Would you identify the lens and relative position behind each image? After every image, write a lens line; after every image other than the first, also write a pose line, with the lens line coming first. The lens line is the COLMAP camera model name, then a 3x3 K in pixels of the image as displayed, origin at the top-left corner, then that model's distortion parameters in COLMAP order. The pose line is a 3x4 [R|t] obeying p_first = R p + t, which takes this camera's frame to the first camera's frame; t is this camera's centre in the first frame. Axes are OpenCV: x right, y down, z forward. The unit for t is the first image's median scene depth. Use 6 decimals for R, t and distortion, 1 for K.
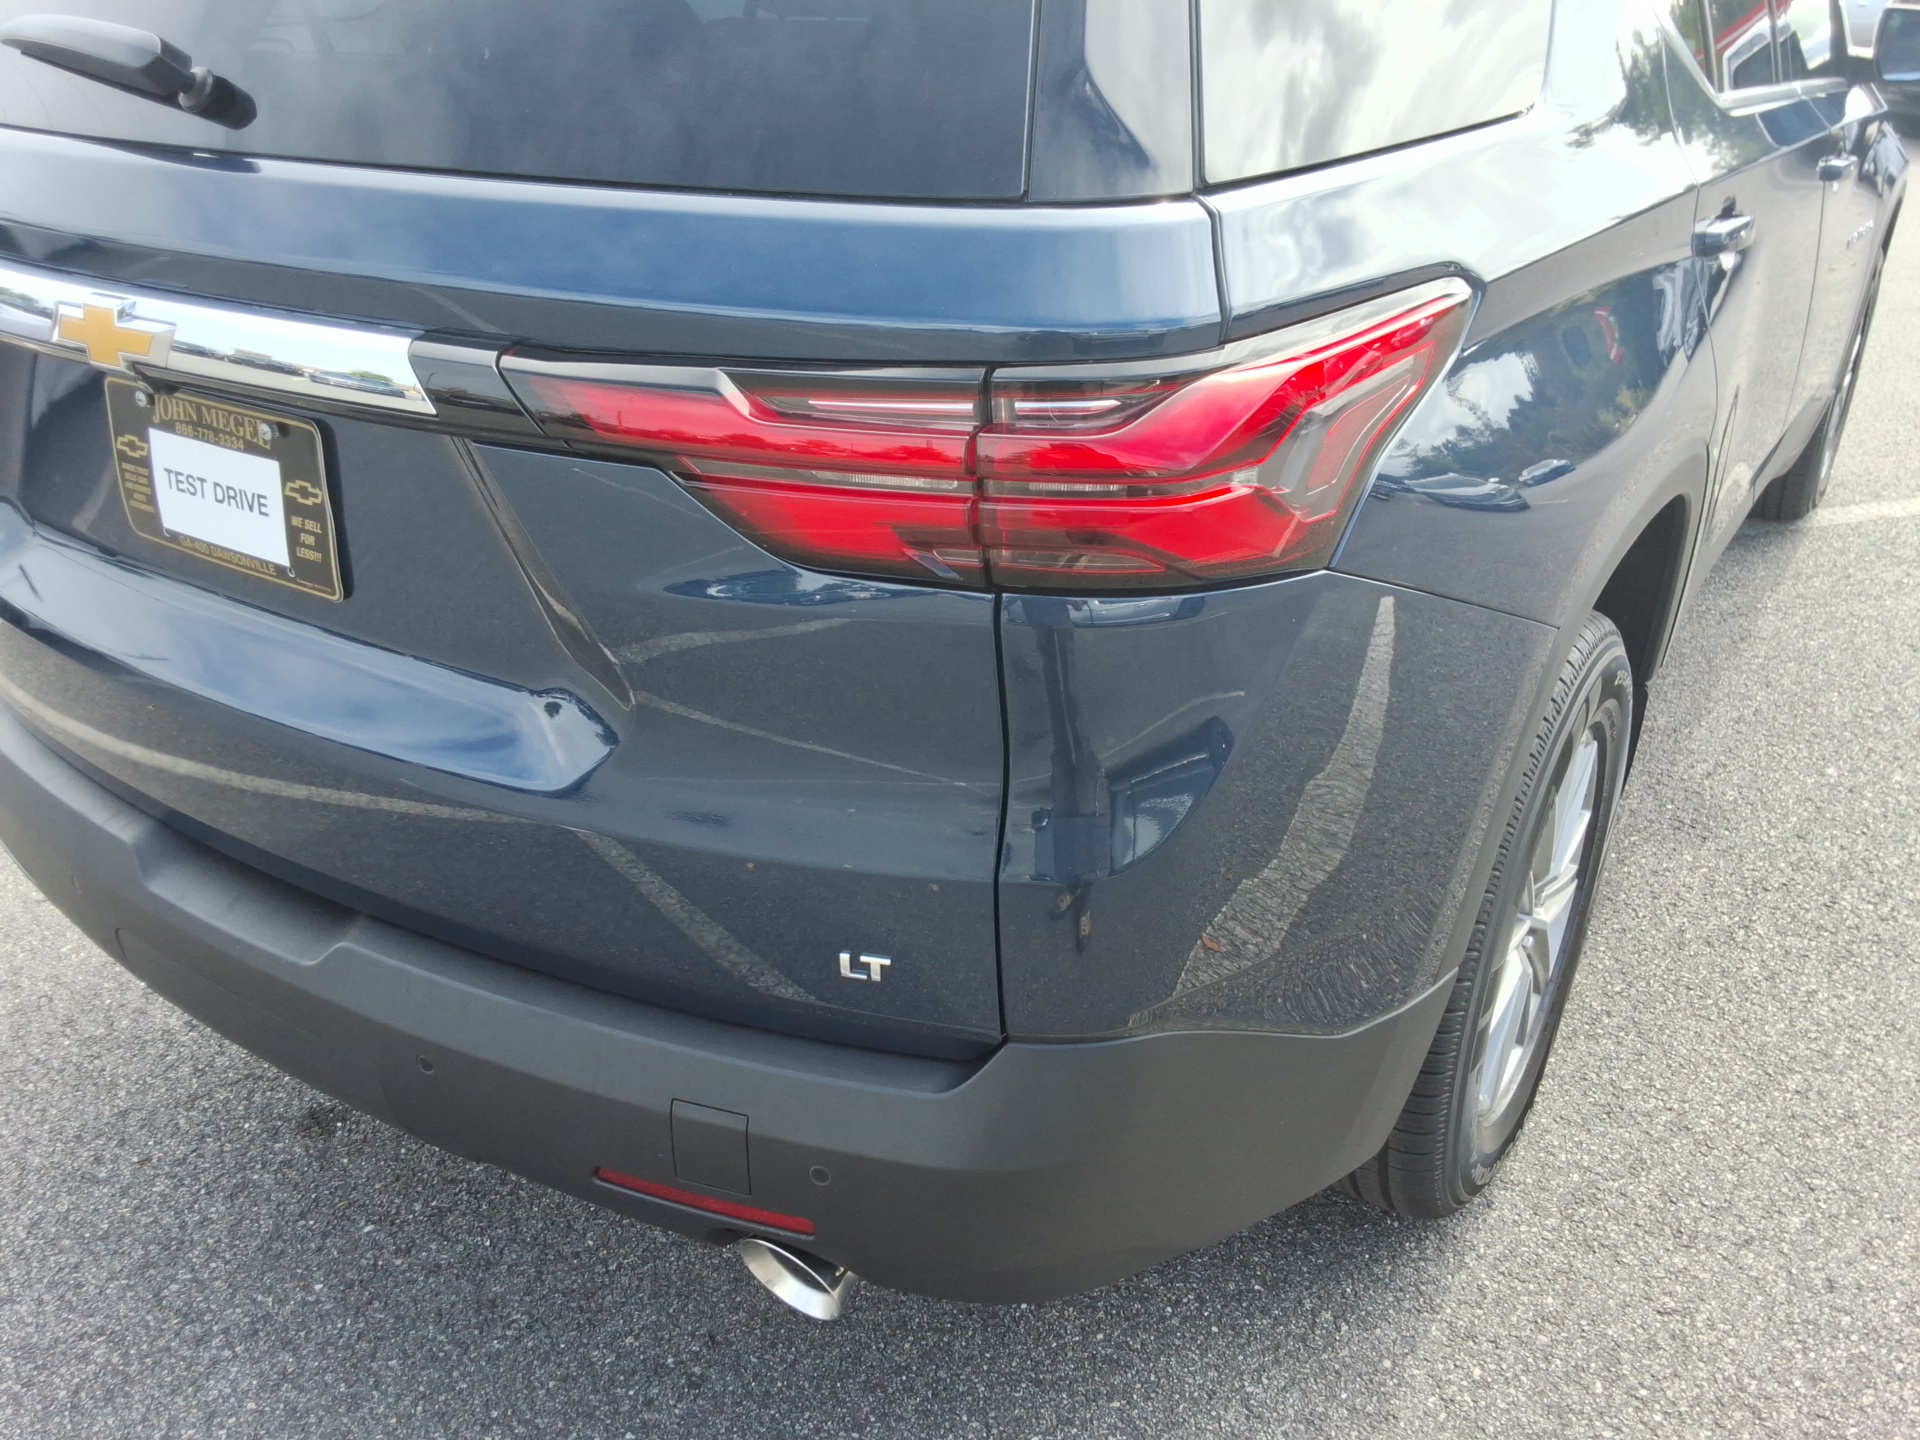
lens RADIAL K [[1535.2, 0, 960.9], [0, 1535.2, 741.8], [0, 0, 1]] dist [0.103775, -0.157490]
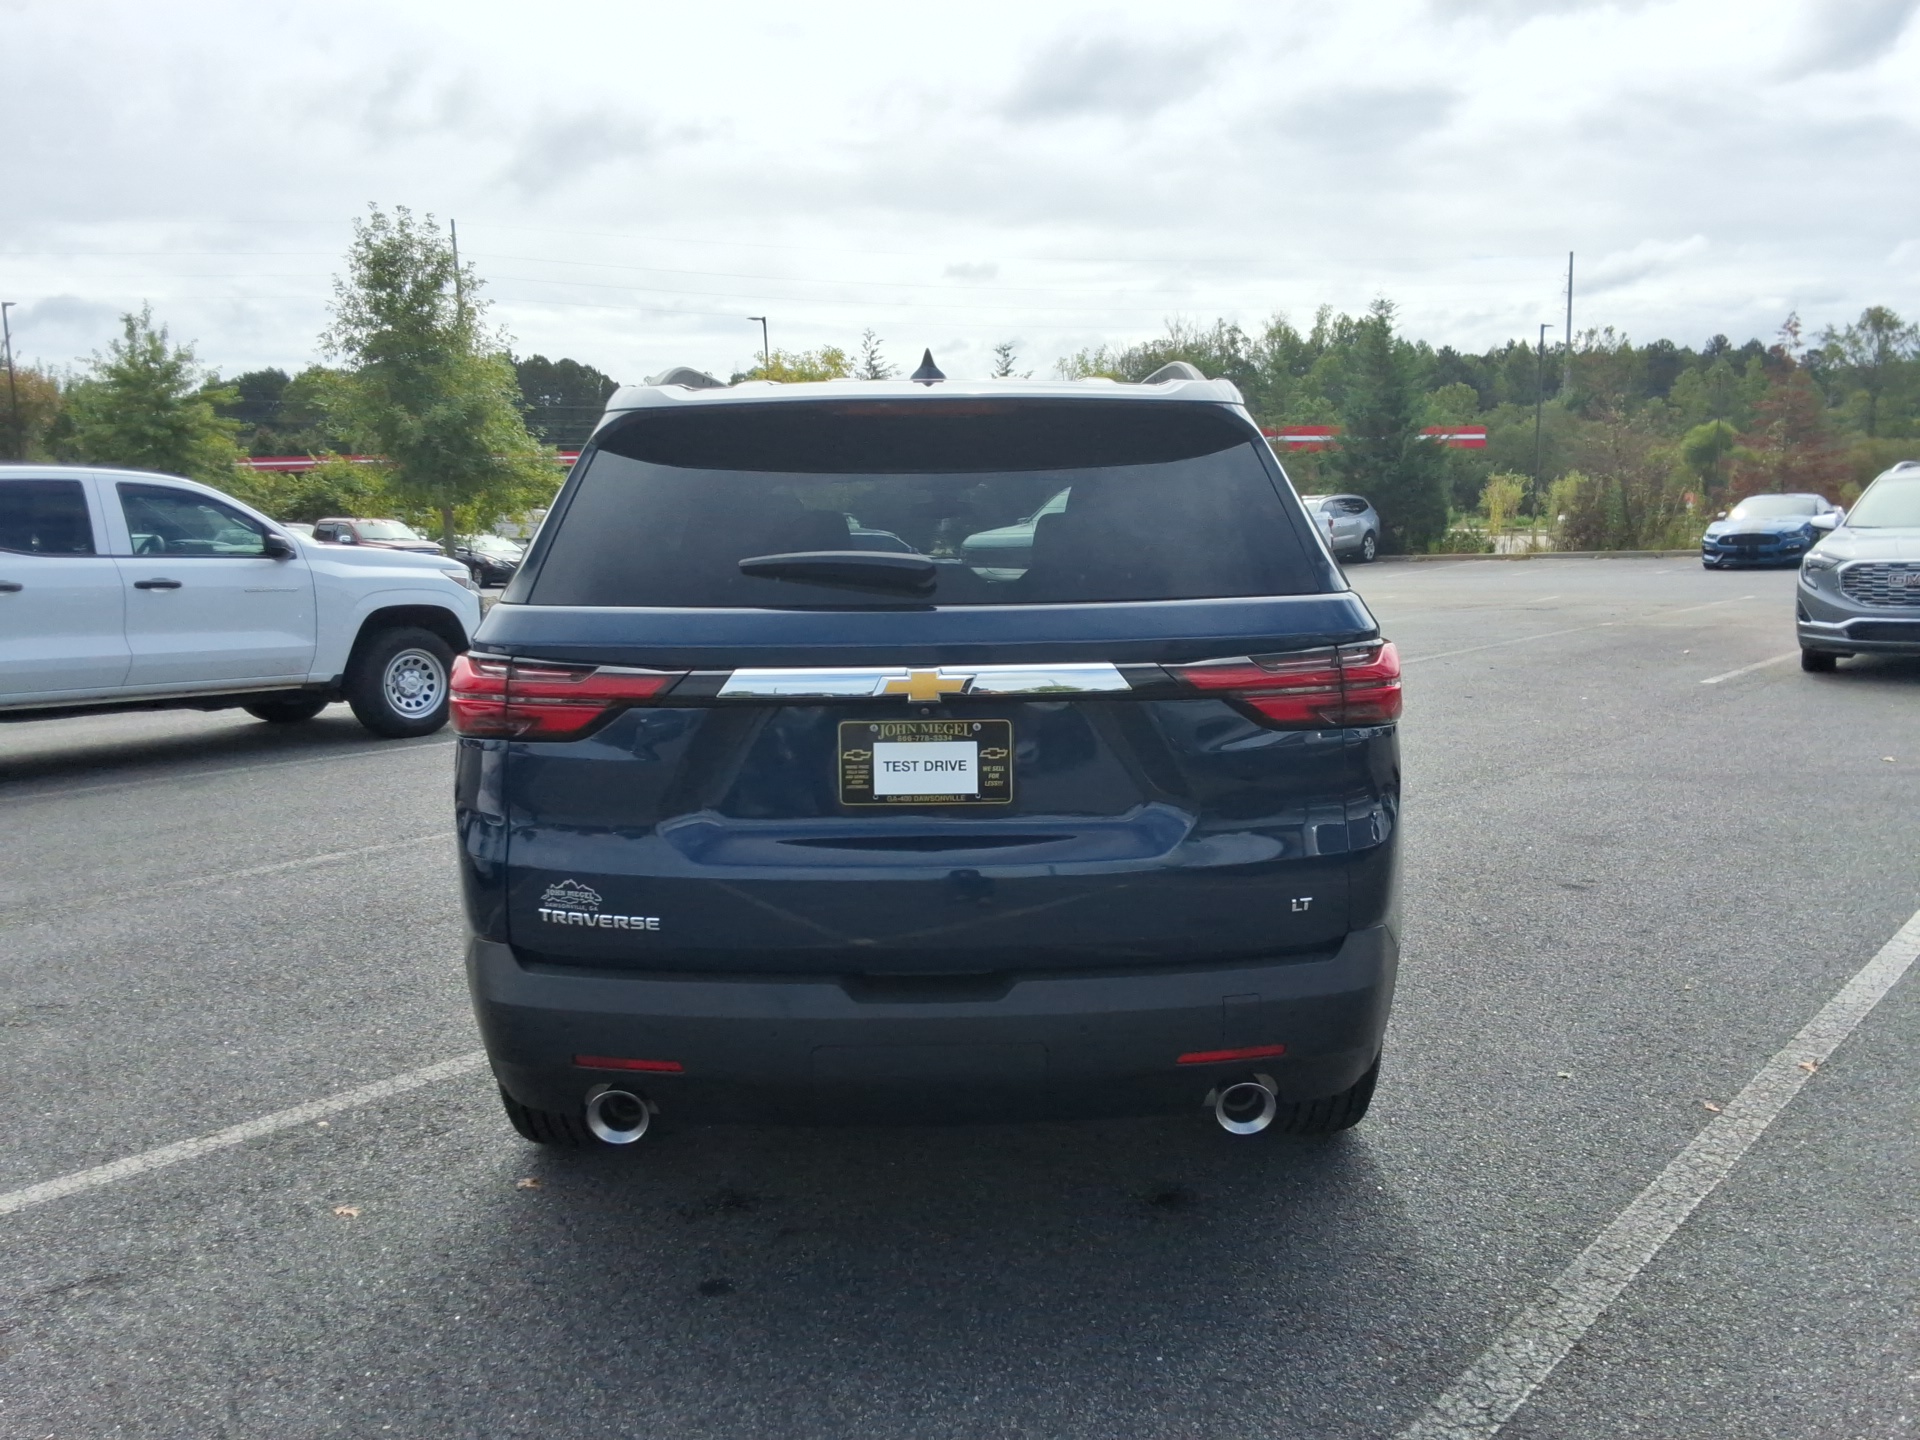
lens RADIAL K [[1535.2, 0, 976.1], [0, 1535.2, 726.0], [0, 0, 1]] dist [0.103775, -0.157490]
pose [[0.837088, -0.089839, 0.539641, -1.538607], [0.266621, 0.928340, -0.259033, 0.333067], [-0.477699, 0.360713, 0.801055, -0.654611]]
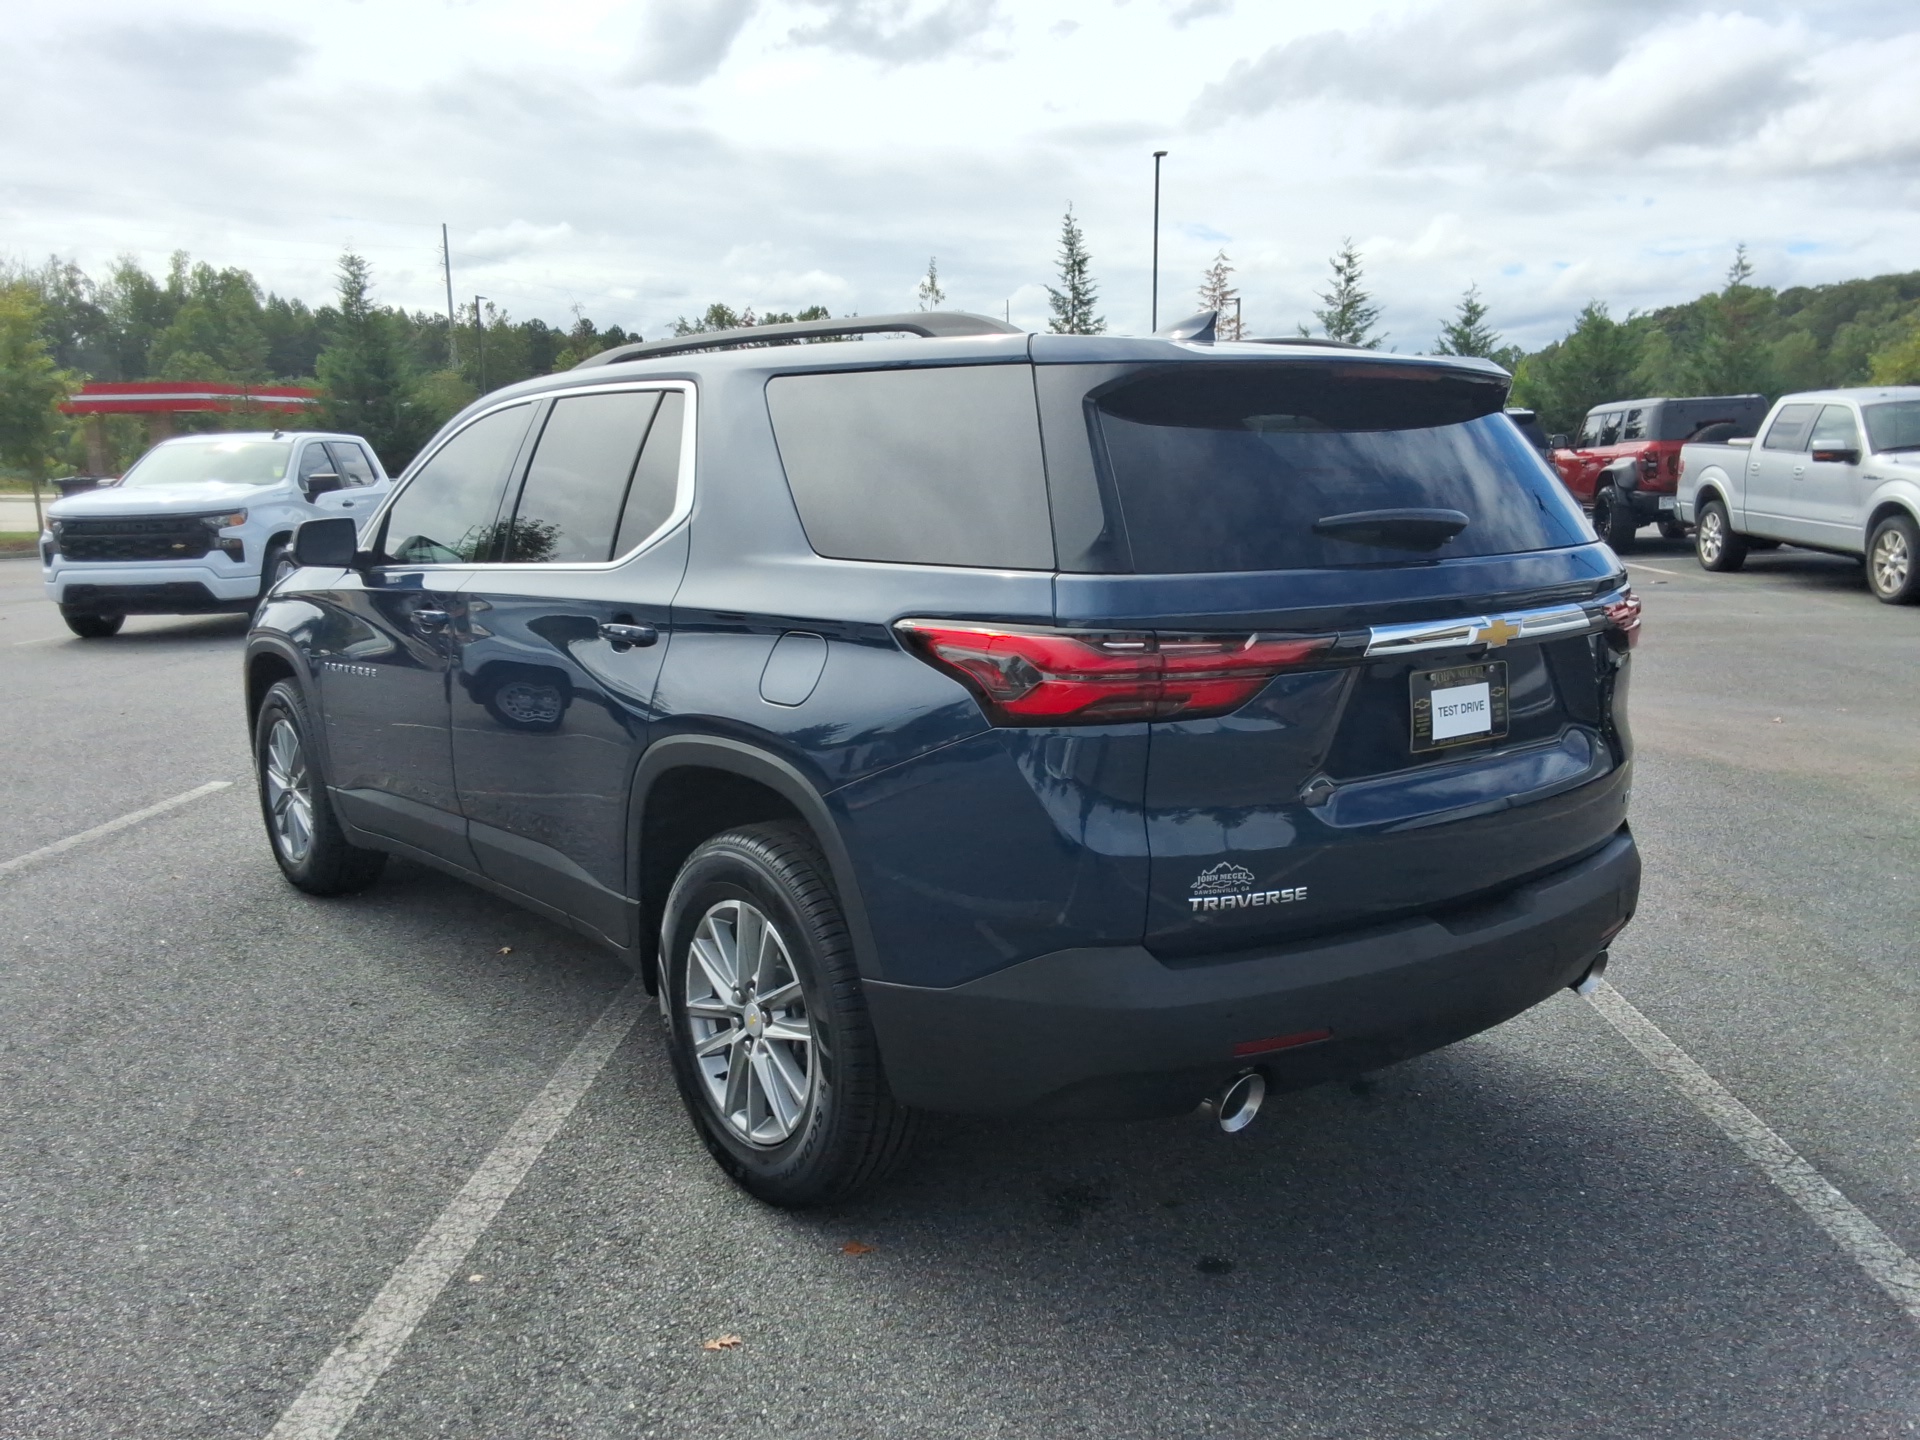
lens RADIAL K [[1535.2, 0, 950.3], [0, 1535.2, 730.1], [0, 0, 1]] dist [0.103775, -0.157490]
pose [[0.314571, -0.162250, 0.935264, -2.803920], [0.443604, 0.896201, 0.006270, -0.476825], [-0.839202, 0.412914, 0.353894, 0.879129]]
